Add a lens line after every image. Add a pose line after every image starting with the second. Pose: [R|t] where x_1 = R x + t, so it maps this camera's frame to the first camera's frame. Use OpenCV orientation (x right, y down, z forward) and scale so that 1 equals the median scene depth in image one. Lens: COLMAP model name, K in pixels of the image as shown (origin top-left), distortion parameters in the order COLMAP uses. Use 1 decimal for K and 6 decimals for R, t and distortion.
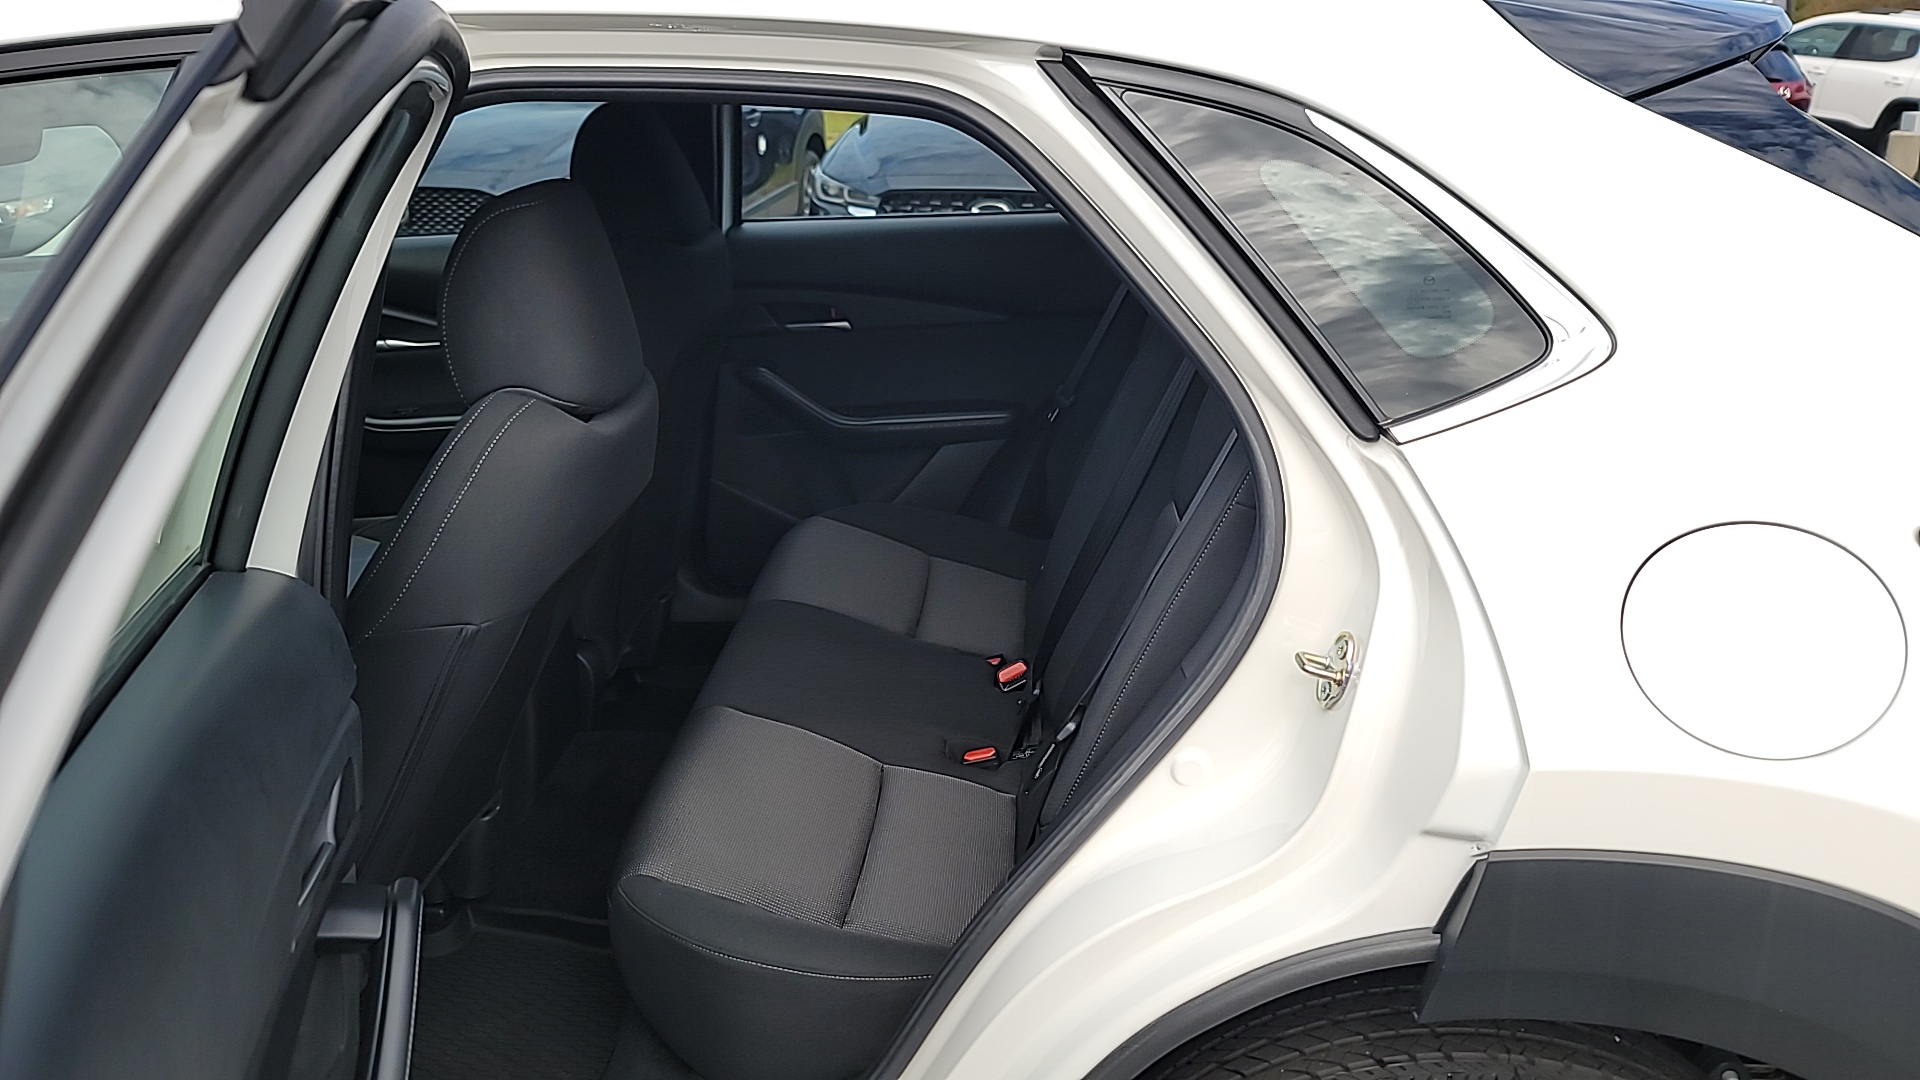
lens RADIAL K [[1427.7, 0, 974.8], [0, 1427.7, 531.5], [0, 0, 1]] dist [0.066571, -0.075232]
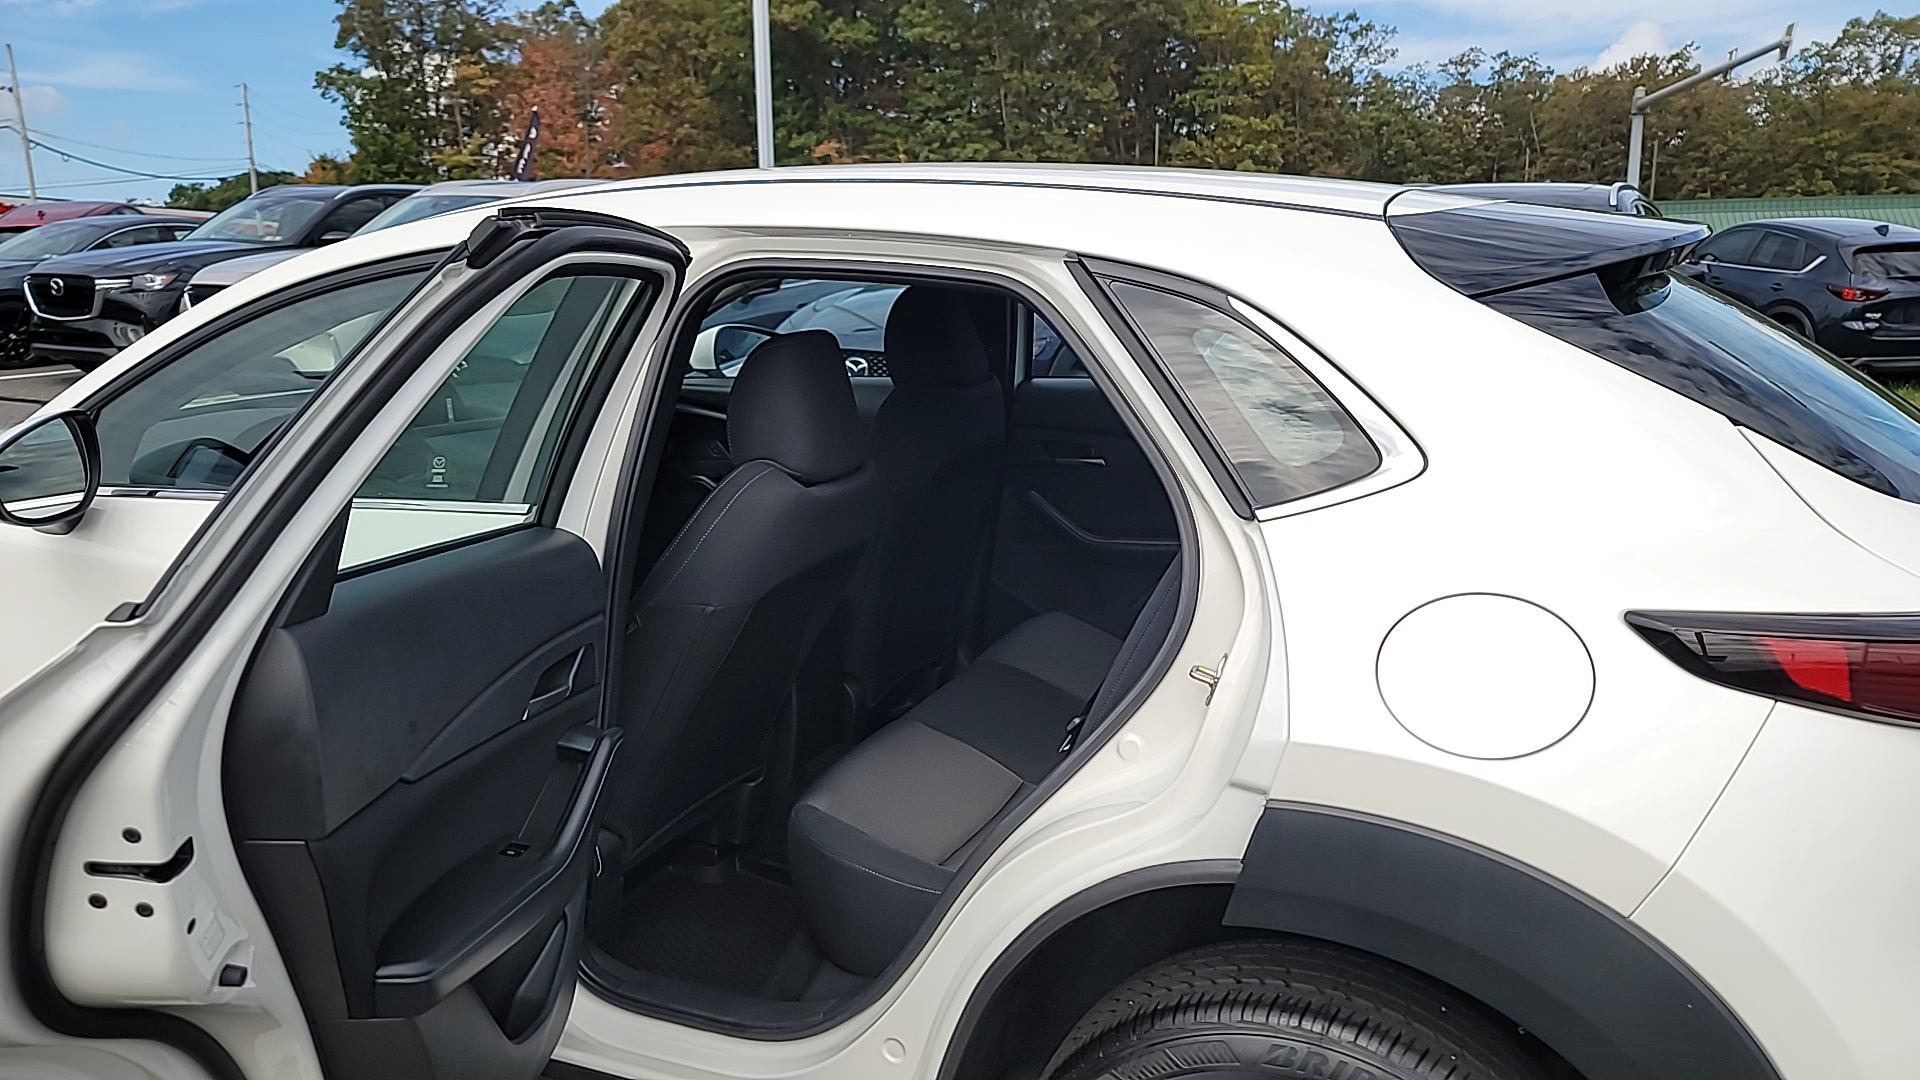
lens RADIAL K [[1427.7, 0, 974.8], [0, 1427.7, 531.5], [0, 0, 1]] dist [0.066571, -0.075232]
pose [[0.942317, 0.082410, -0.324419, 0.481877], [-0.122238, 0.987001, -0.104337, 0.131009], [0.311604, 0.137975, 0.940141, -0.432466]]
